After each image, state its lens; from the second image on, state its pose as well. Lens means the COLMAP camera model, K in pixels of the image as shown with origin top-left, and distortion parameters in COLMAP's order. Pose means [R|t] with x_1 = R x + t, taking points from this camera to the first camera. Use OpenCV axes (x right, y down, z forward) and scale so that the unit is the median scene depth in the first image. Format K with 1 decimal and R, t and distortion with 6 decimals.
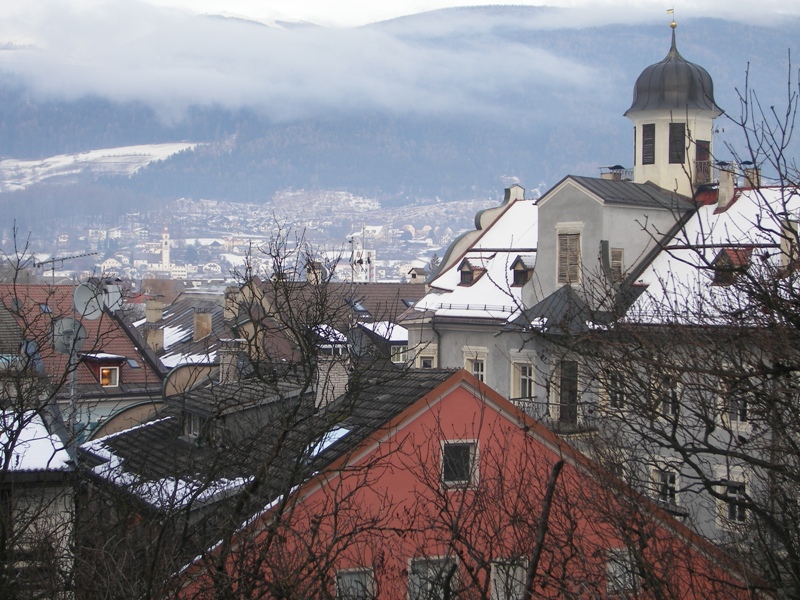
lens RADIAL K [[1443.1, 0, 400.6], [0, 1443.1, 301.1], [0, 0, 1]] dist [-0.026520, 0.000000]
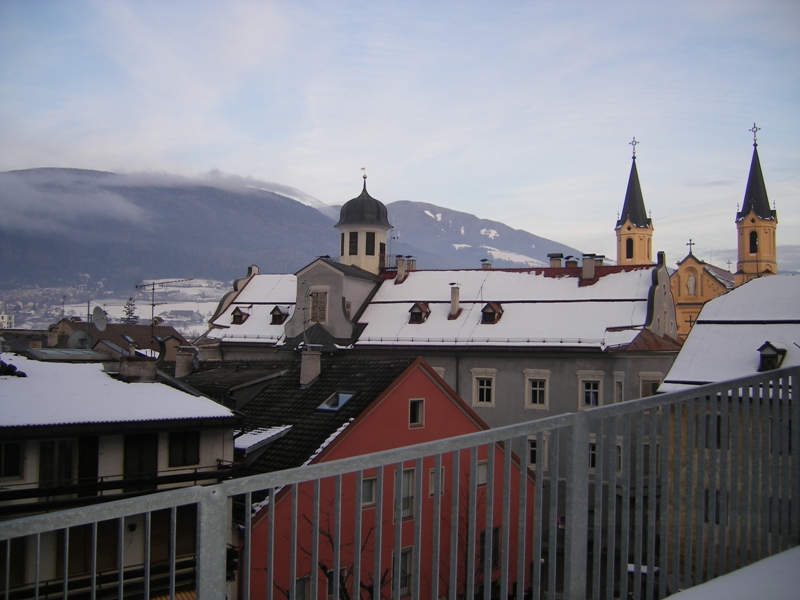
lens RADIAL K [[851.7, 0, 399.0], [0, 851.7, 298.3], [0, 0, 1]] dist [-0.087445, 0.000000]
pose [[0.905348, 0.033001, 0.423387, -0.208935], [-0.006007, 0.997871, -0.064935, 0.022844], [-0.424628, 0.056246, 0.903619, 0.056447]]
